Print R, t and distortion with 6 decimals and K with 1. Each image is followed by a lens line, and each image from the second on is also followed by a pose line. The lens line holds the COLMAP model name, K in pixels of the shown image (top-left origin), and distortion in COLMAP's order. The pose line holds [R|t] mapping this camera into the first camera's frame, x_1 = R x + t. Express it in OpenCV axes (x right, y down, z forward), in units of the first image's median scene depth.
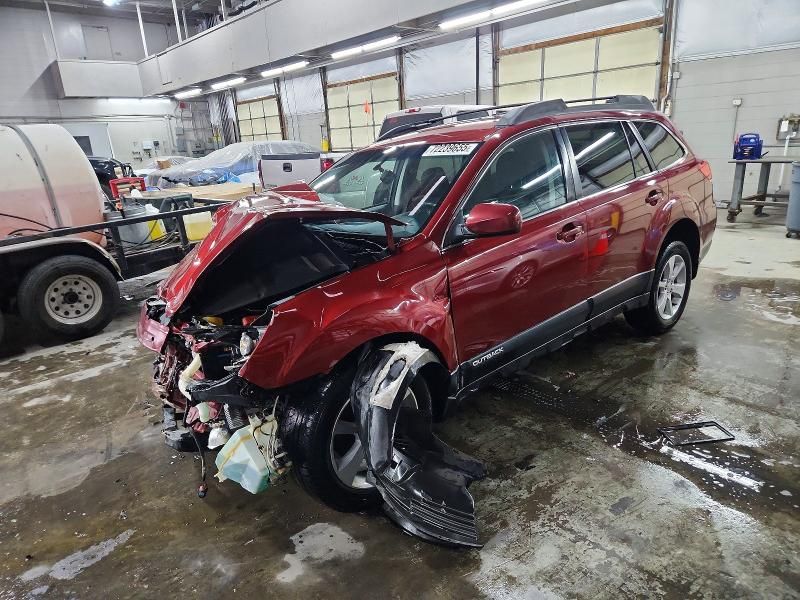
lens RADIAL K [[544.5, 0, 400.0], [0, 544.5, 300.0], [0, 0, 1]] dist [0.001770, -0.002189]
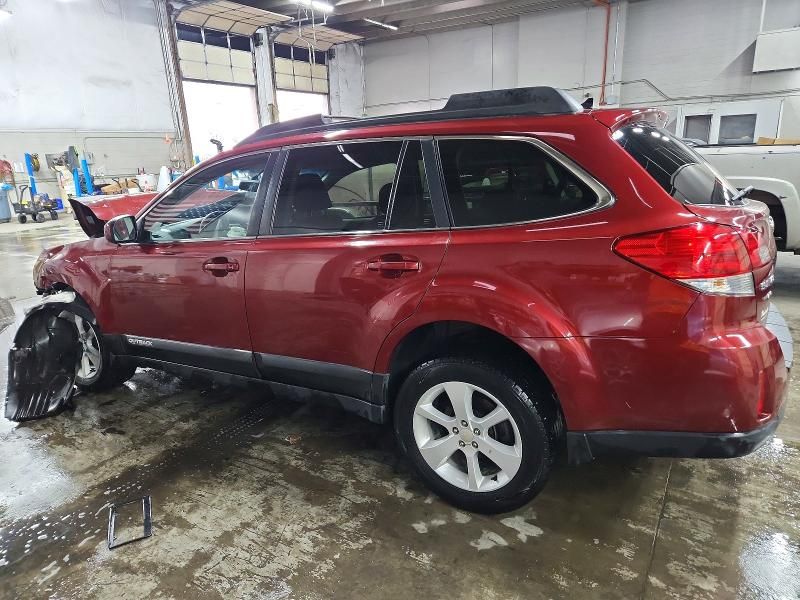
lens RADIAL K [[544.5, 0, 400.0], [0, 544.5, 300.0], [0, 0, 1]] dist [0.001770, -0.002189]
pose [[0.322962, 0.296831, -0.898658, 1.211619], [-0.252478, 0.942153, 0.220461, -0.341096], [0.912113, 0.155690, 0.379223, 0.906628]]
